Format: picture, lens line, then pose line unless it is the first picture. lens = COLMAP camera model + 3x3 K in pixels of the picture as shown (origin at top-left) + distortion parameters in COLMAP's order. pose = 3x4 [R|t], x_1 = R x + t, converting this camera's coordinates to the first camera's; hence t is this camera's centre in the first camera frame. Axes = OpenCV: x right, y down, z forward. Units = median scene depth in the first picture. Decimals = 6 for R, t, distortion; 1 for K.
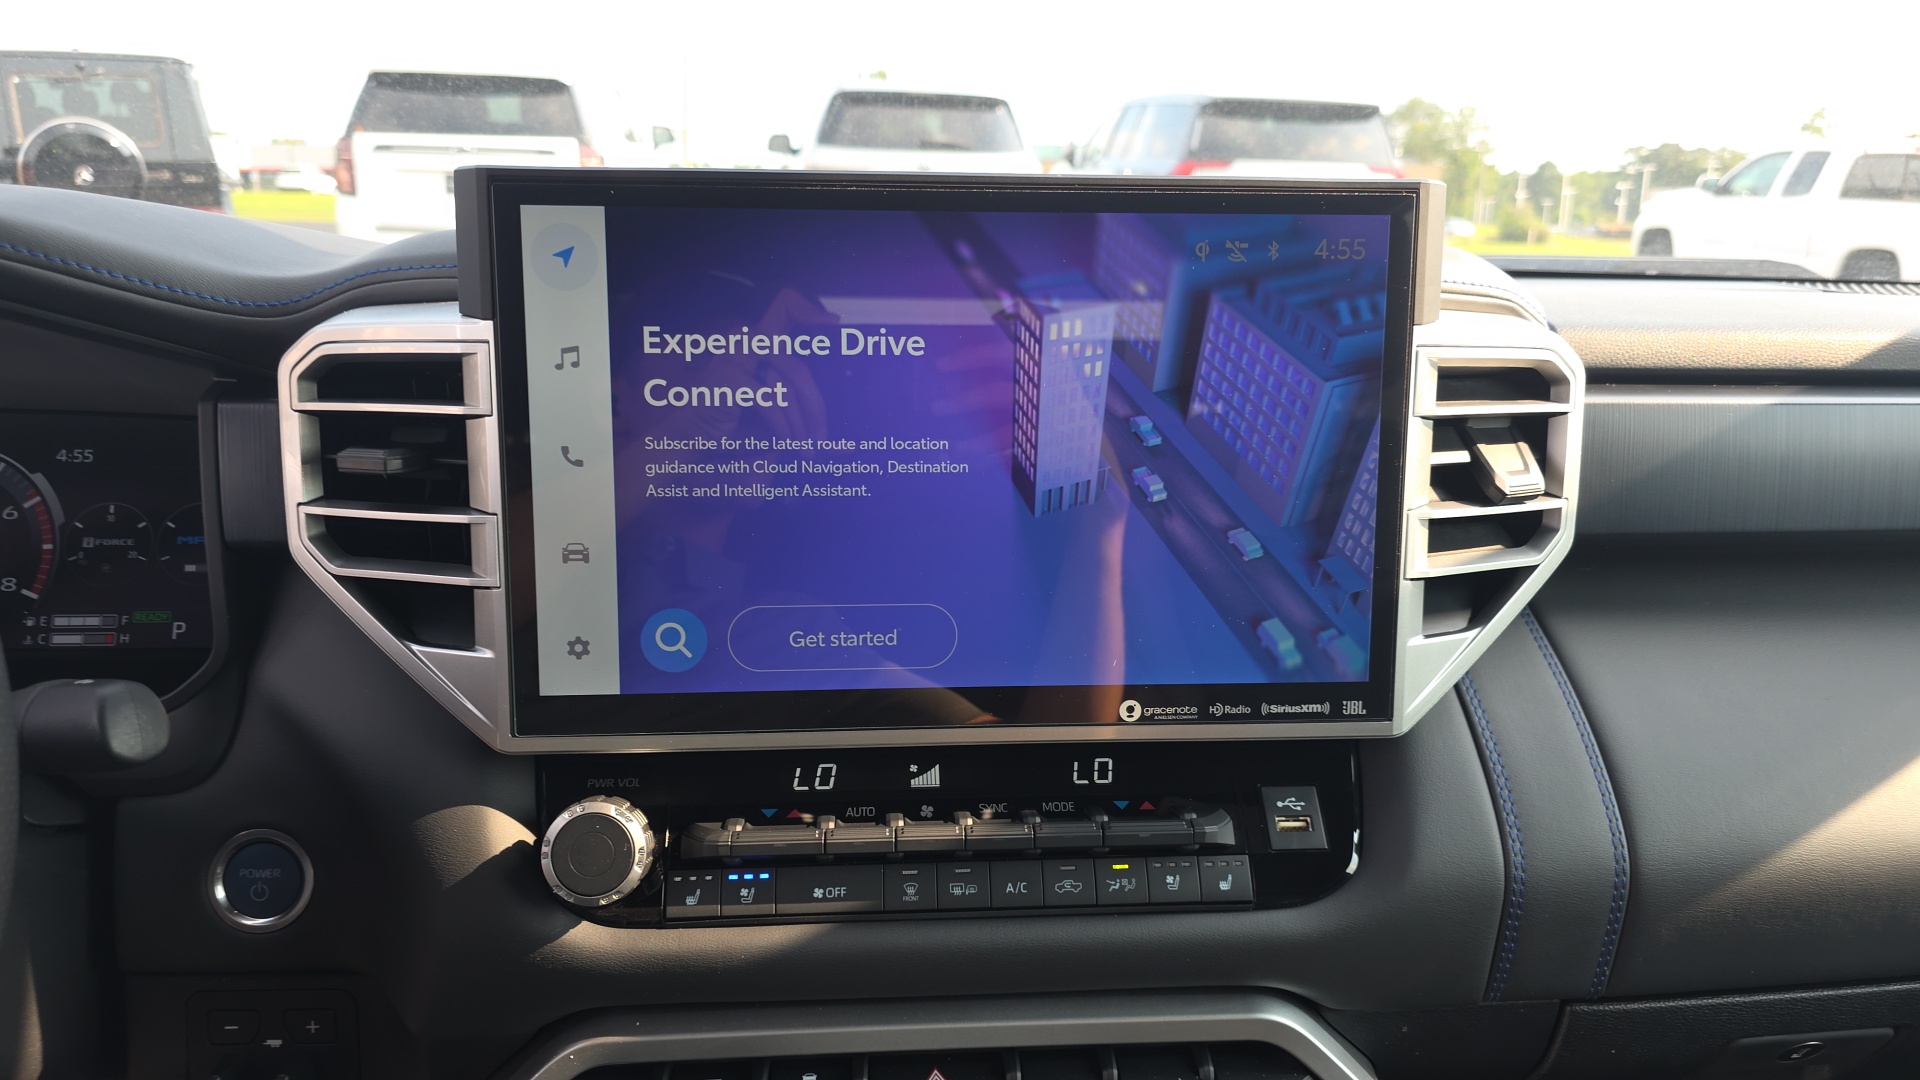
lens RADIAL K [[1318.1, 0, 964.9], [0, 1318.1, 522.9], [0, 0, 1]] dist [0.056911, -0.072024]
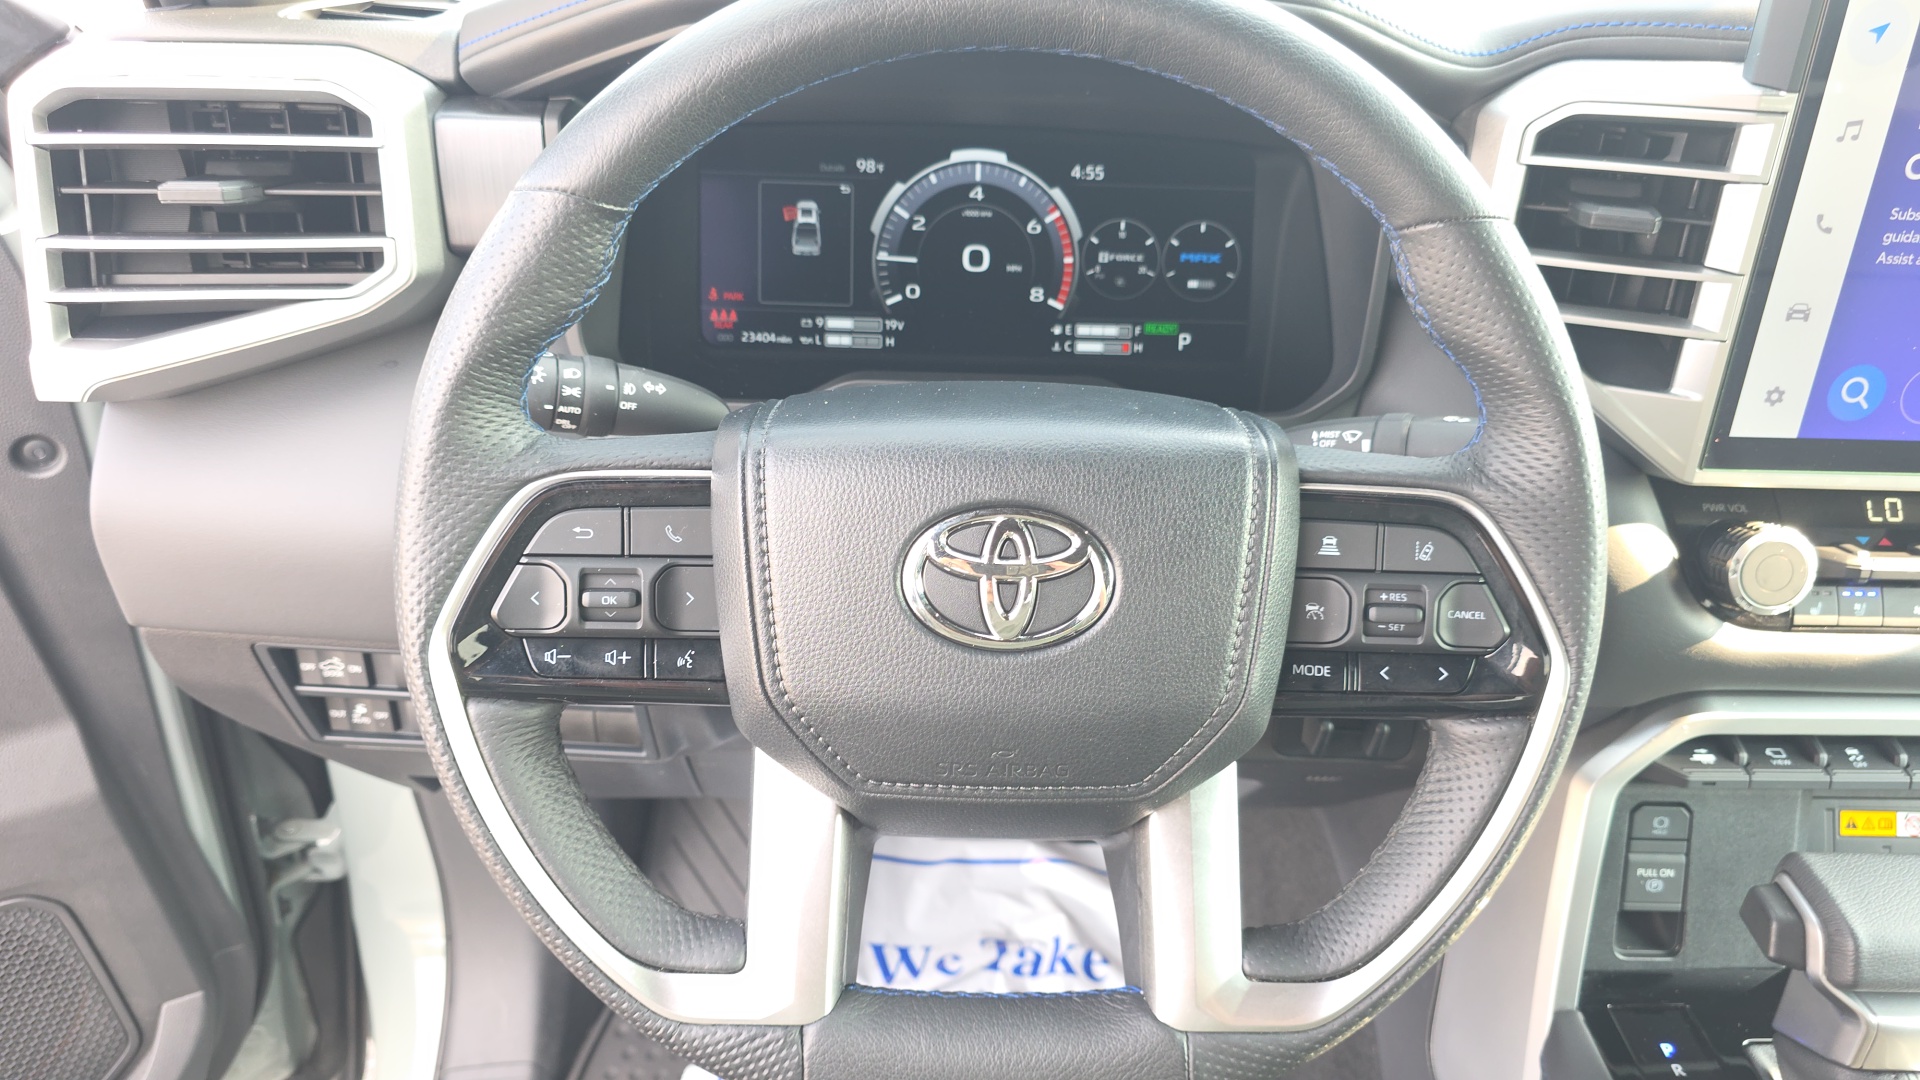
lens RADIAL K [[1330.4, 0, 963.5], [0, 1330.4, 553.8], [0, 0, 1]] dist [0.047163, -0.060143]
pose [[0.998329, 0.046852, -0.033824, -0.905694], [-0.035249, 0.957579, 0.286007, -0.077026], [0.045789, -0.284337, 0.957630, -0.158153]]
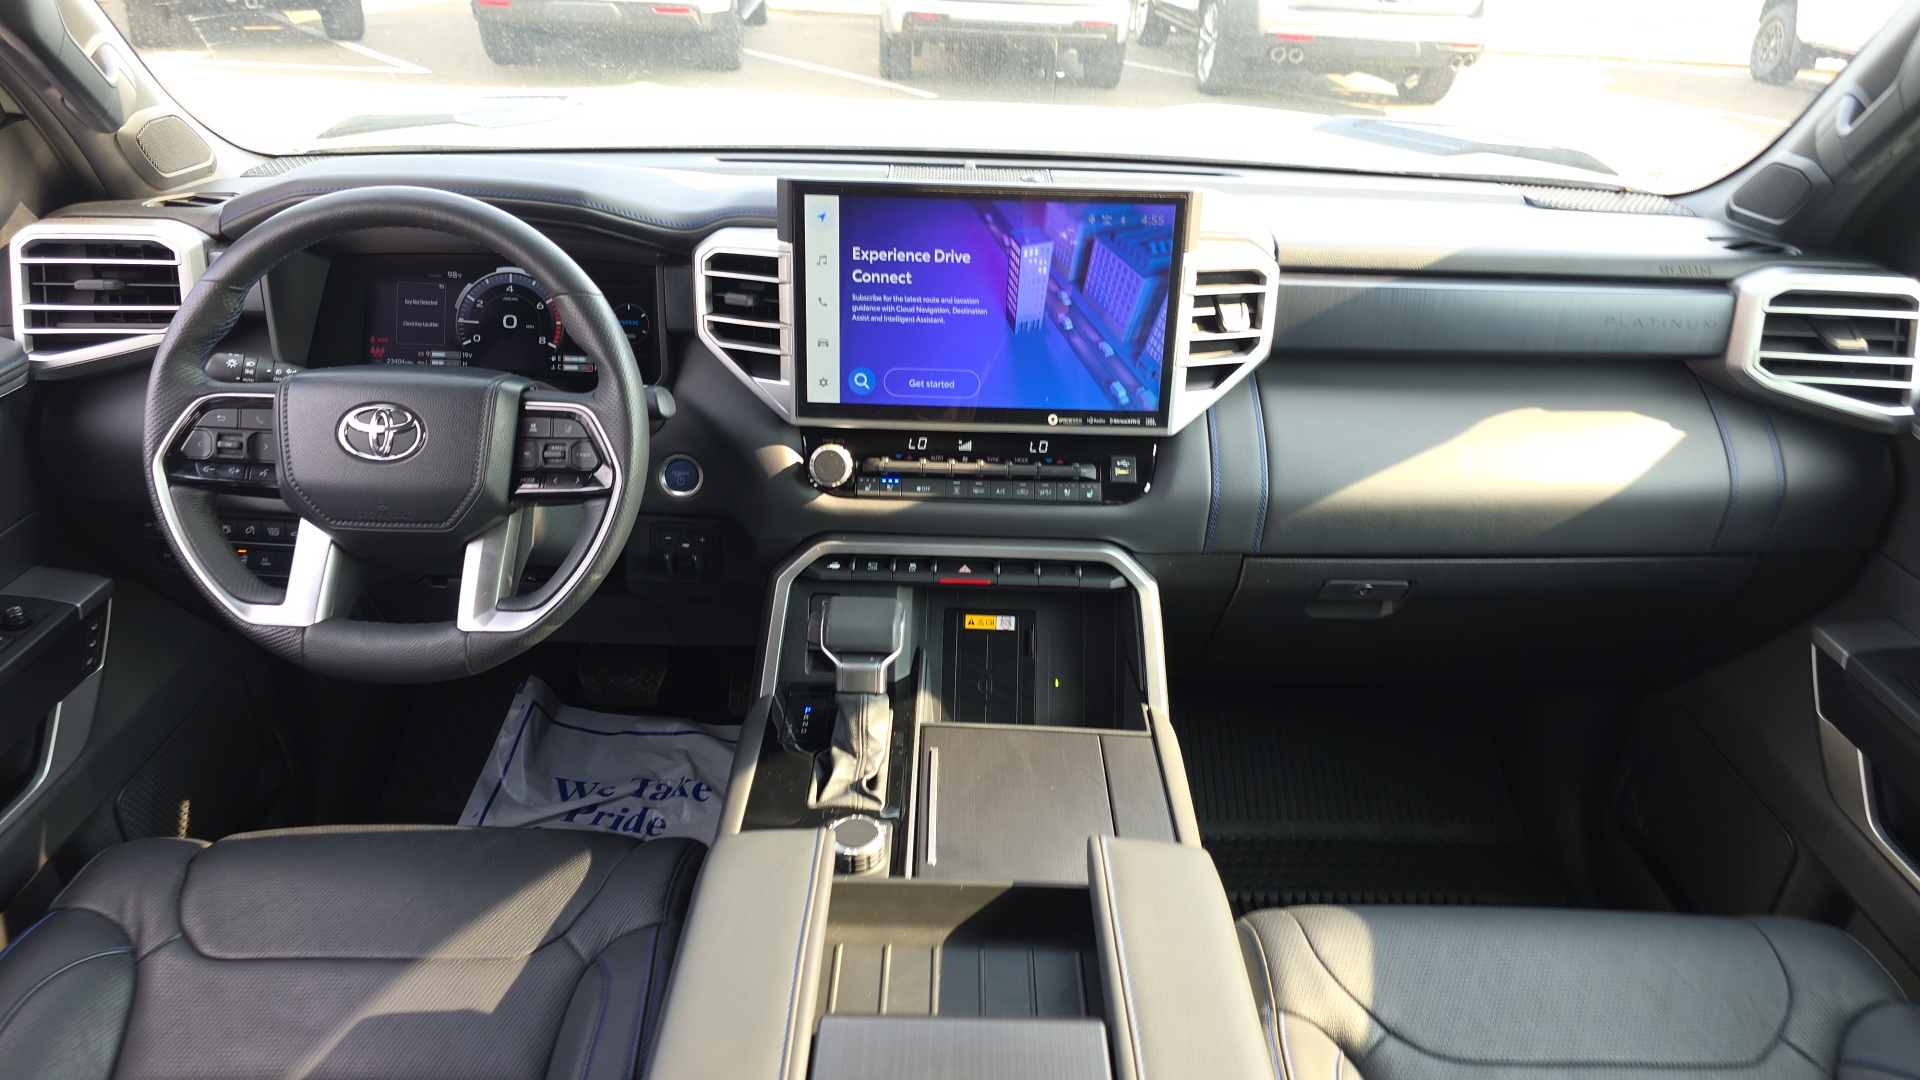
lens RADIAL K [[1298.9, 0, 944.6], [0, 1298.9, 547.8], [0, 0, 1]] dist [0.078963, -0.087258]
pose [[0.996435, 0.049868, -0.068048, 0.103183], [-0.034957, 0.978151, 0.204936, -0.100726], [0.076781, -0.201827, 0.976407, -1.319069]]
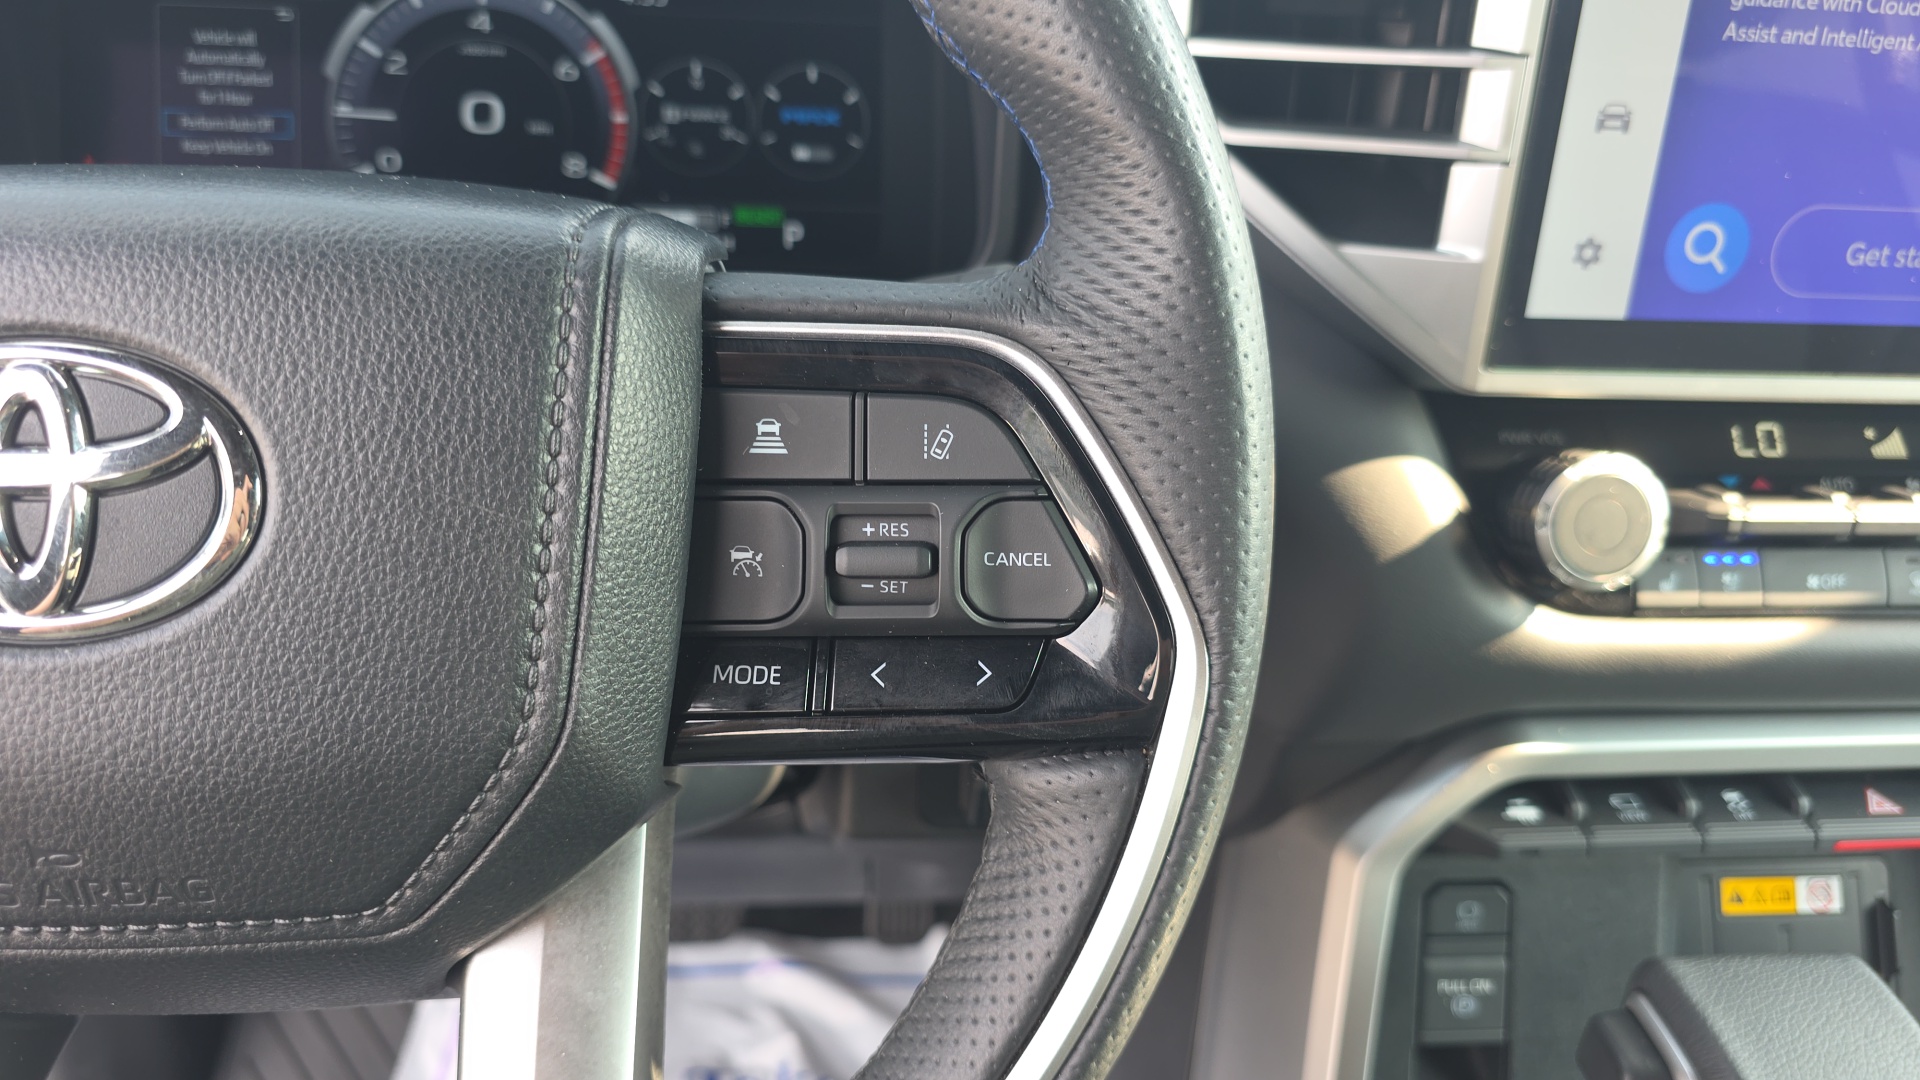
lens RADIAL K [[1361.8, 0, 939.5], [0, 1361.8, 529.7], [0, 0, 1]] dist [0.012446, -0.041931]
pose [[0.999245, 0.027662, 0.027279, -0.647859], [-0.033052, 0.974318, 0.222737, 0.084728], [-0.020417, -0.223470, 0.974497, 0.225811]]
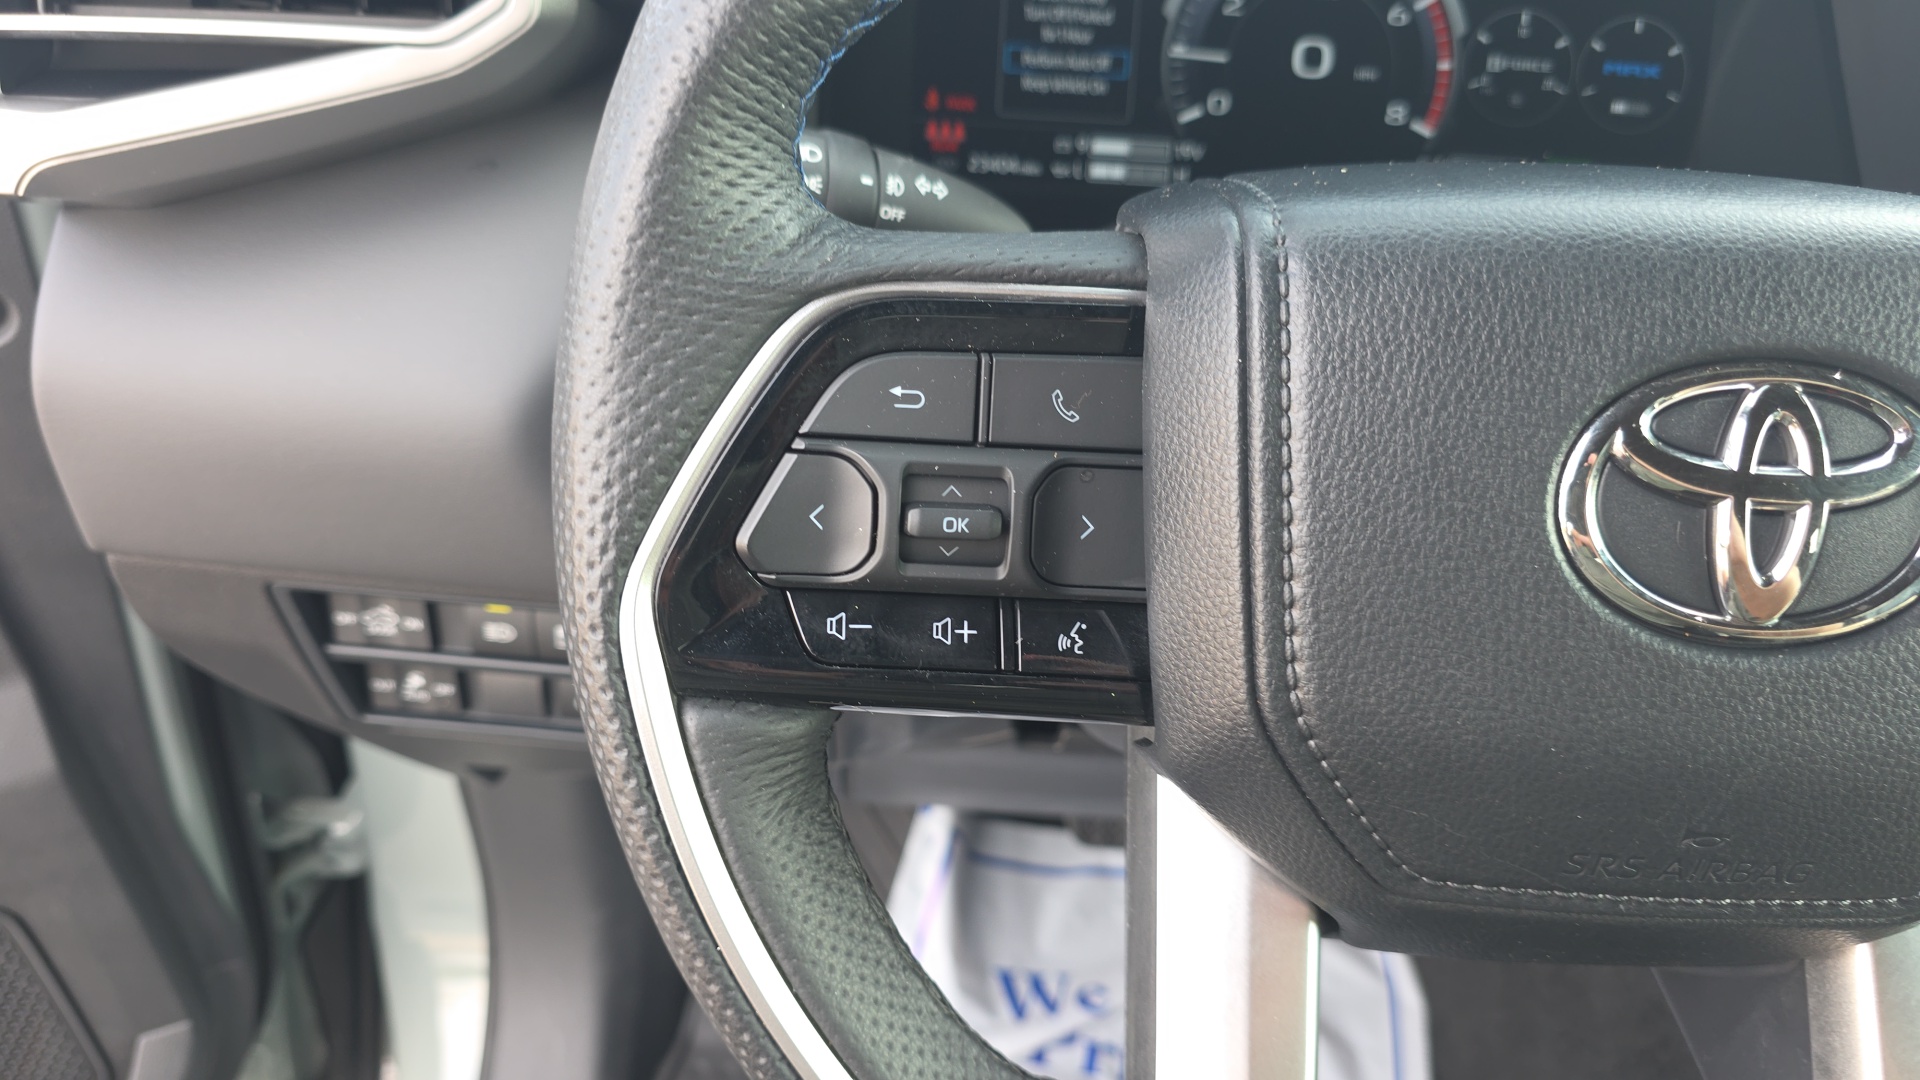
lens RADIAL K [[1362.1, 0, 960.0], [0, 1362.1, 540.0], [0, 0, 1]] dist [0.007337, -0.032187]
pose [[0.996335, 0.077295, -0.036641, -1.140967], [-0.062390, 0.949689, 0.306918, 0.067058], [0.058521, -0.303507, 0.951030, 0.200618]]
